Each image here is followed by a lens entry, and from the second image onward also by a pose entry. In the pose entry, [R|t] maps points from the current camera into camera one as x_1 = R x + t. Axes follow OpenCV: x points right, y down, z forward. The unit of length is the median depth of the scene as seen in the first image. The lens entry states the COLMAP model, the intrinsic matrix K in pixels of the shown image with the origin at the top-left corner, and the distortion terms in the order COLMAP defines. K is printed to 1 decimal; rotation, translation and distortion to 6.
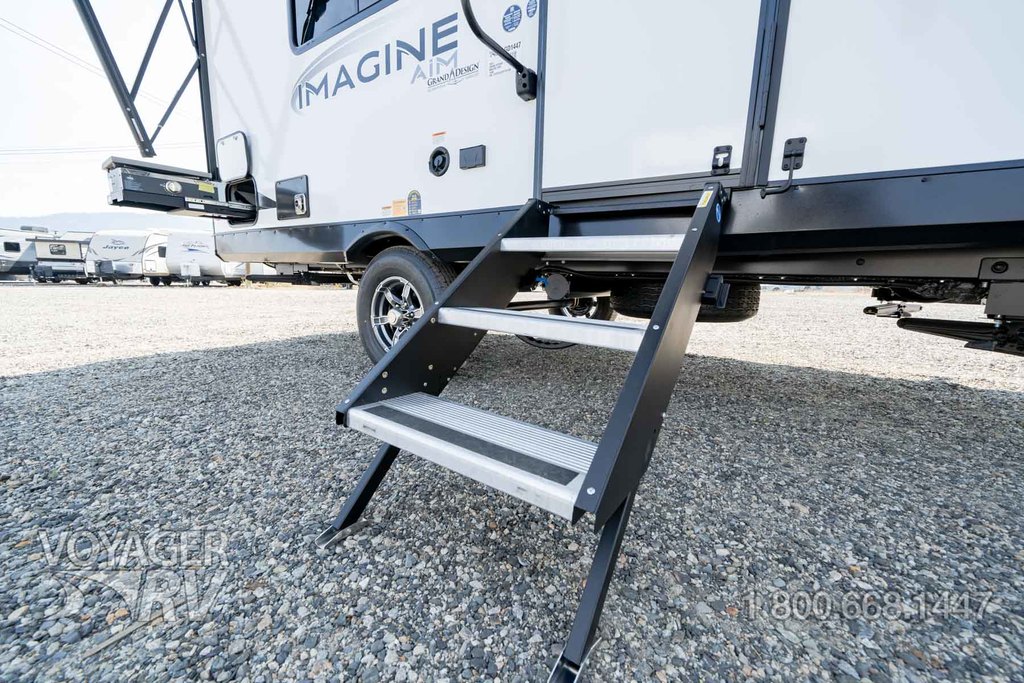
lens RADIAL K [[394.6, 0, 512.8], [0, 394.6, 337.6], [0, 0, 1]] dist [-0.003594, 0.000062]
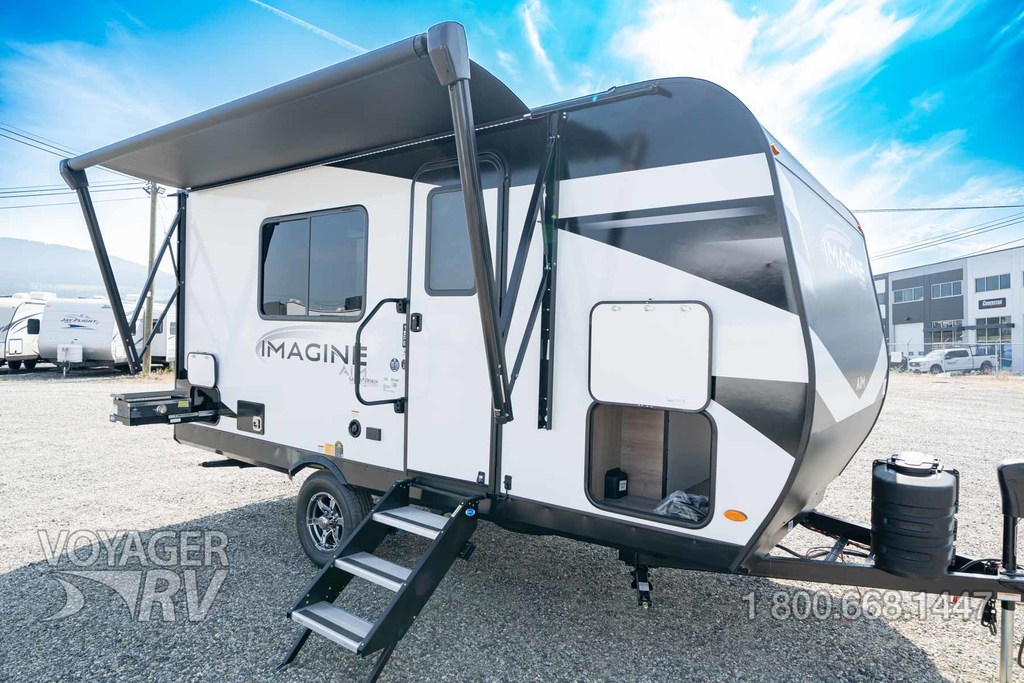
lens RADIAL K [[624.1, 0, 511.9], [0, 624.1, 341.9], [0, 0, 1]] dist [0.001669, 0.001229]
pose [[0.999243, 0.001159, -0.038890, 0.522026], [-0.006666, 0.989876, -0.141775, -0.445164], [0.038332, 0.141927, 0.989135, -1.437541]]
